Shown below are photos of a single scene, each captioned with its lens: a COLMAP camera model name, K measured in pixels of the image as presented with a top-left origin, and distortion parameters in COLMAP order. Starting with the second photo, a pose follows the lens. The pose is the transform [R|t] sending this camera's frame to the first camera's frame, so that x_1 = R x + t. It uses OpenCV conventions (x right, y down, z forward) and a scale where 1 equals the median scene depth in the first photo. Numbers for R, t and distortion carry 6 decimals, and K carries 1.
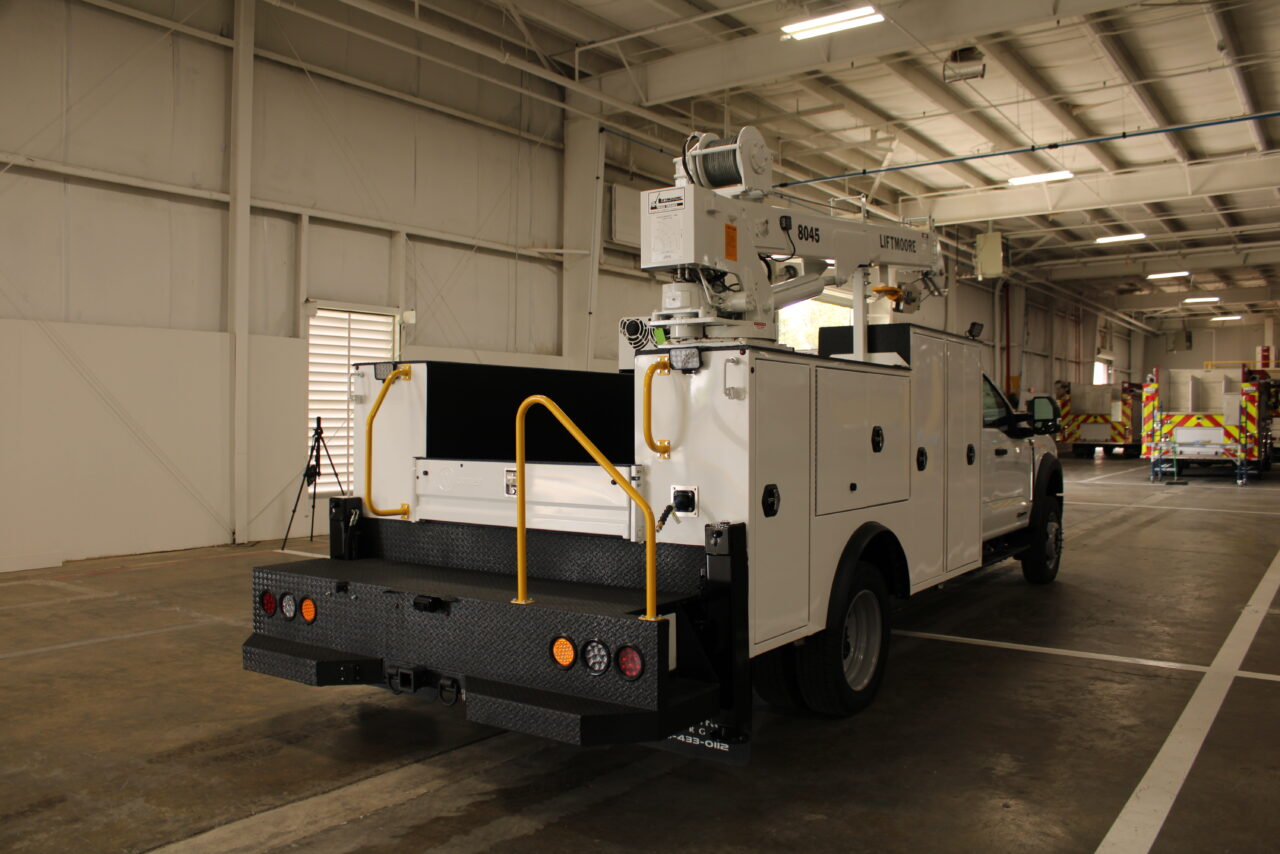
lens RADIAL K [[1059.0, 0, 641.7], [0, 1059.0, 434.4], [0, 0, 1]] dist [-0.166044, 0.146576]
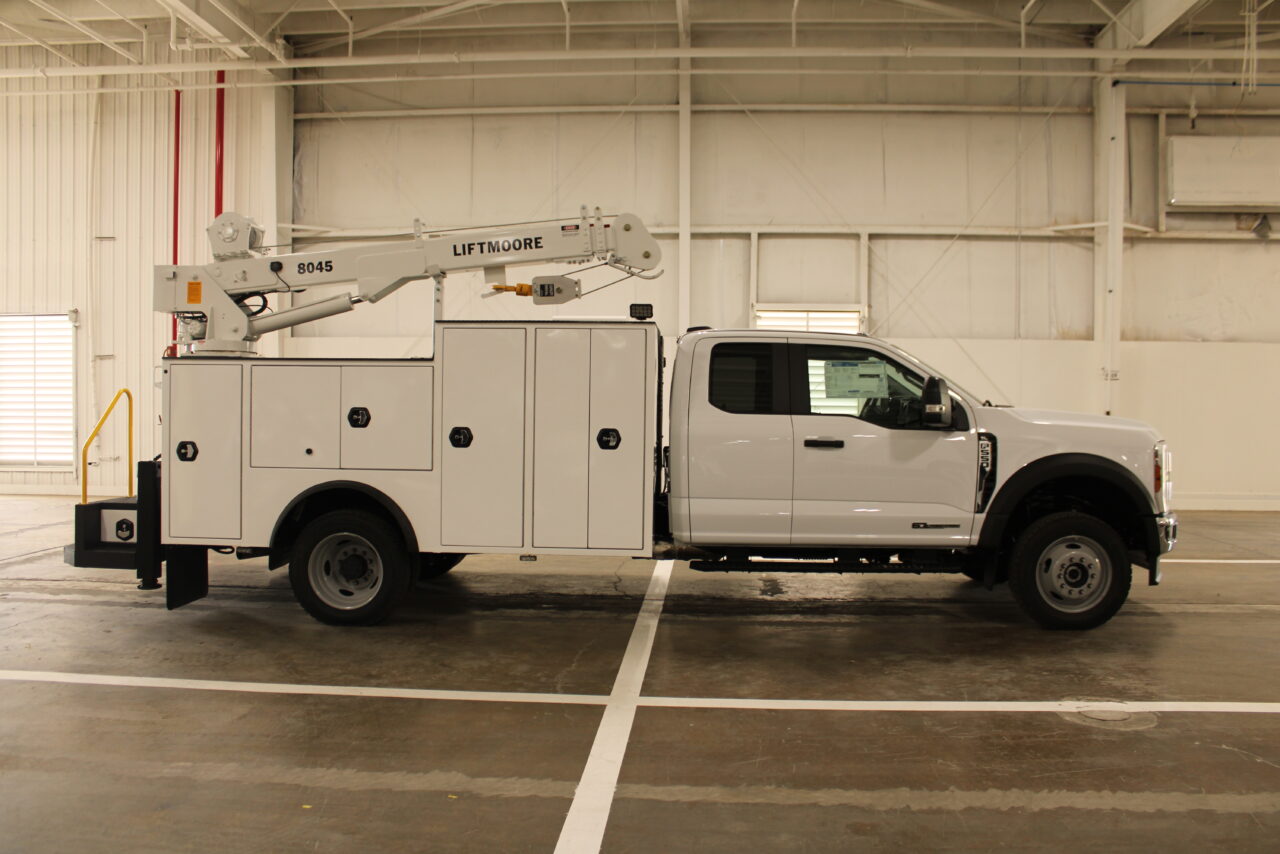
lens RADIAL K [[1059.0, 0, 640.6], [0, 1059.0, 428.4], [0, 0, 1]] dist [-0.166044, 0.146576]
pose [[0.521835, 0.022644, -0.852746, 0.512261], [-0.020405, 0.999693, 0.014060, -0.002402], [0.852802, 0.010063, 0.522137, 0.214889]]
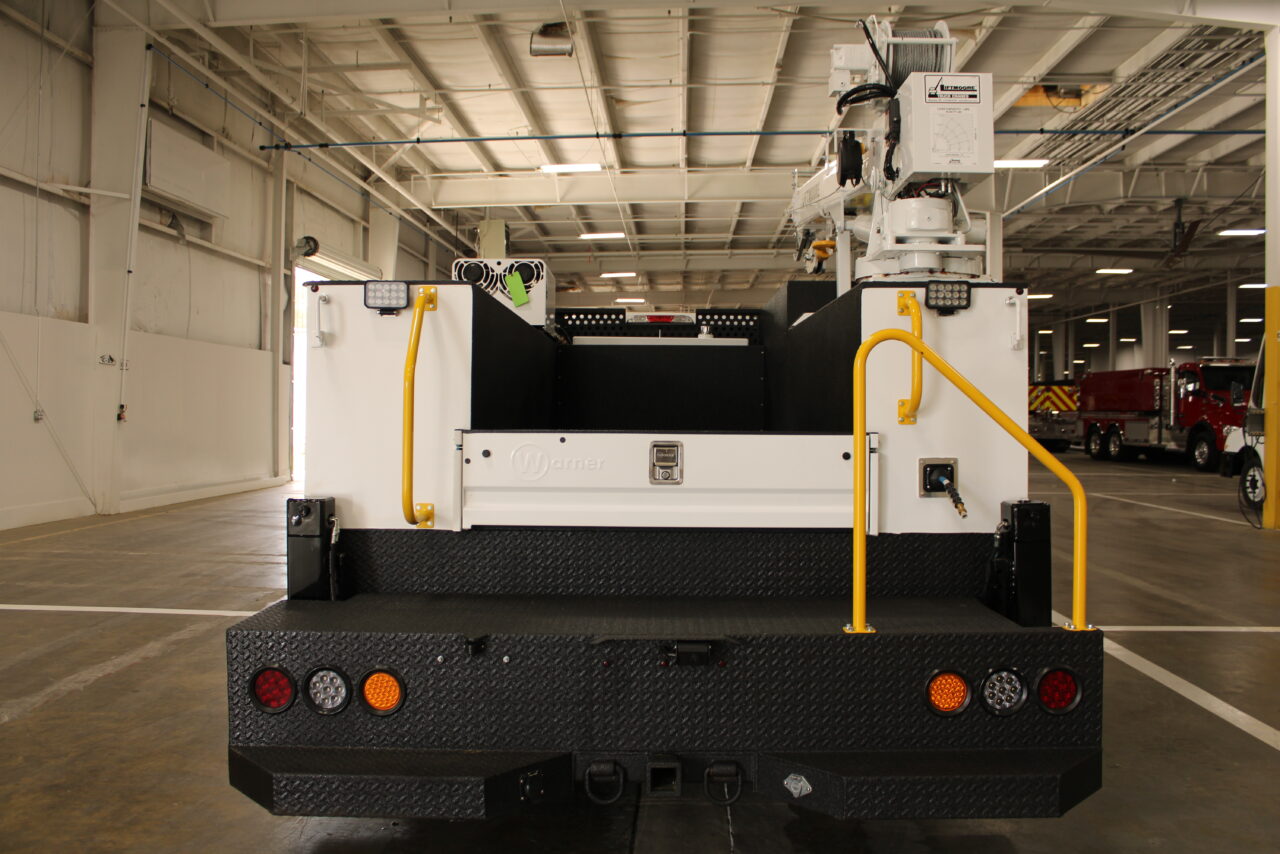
lens RADIAL K [[1059.0, 0, 632.6], [0, 1059.0, 428.7], [0, 0, 1]] dist [-0.166044, 0.146576]
pose [[0.839290, -0.005053, 0.543661, -0.159218], [0.004503, 0.999987, 0.002343, 0.006669], [-0.543666, 0.000482, 0.839302, 0.133769]]
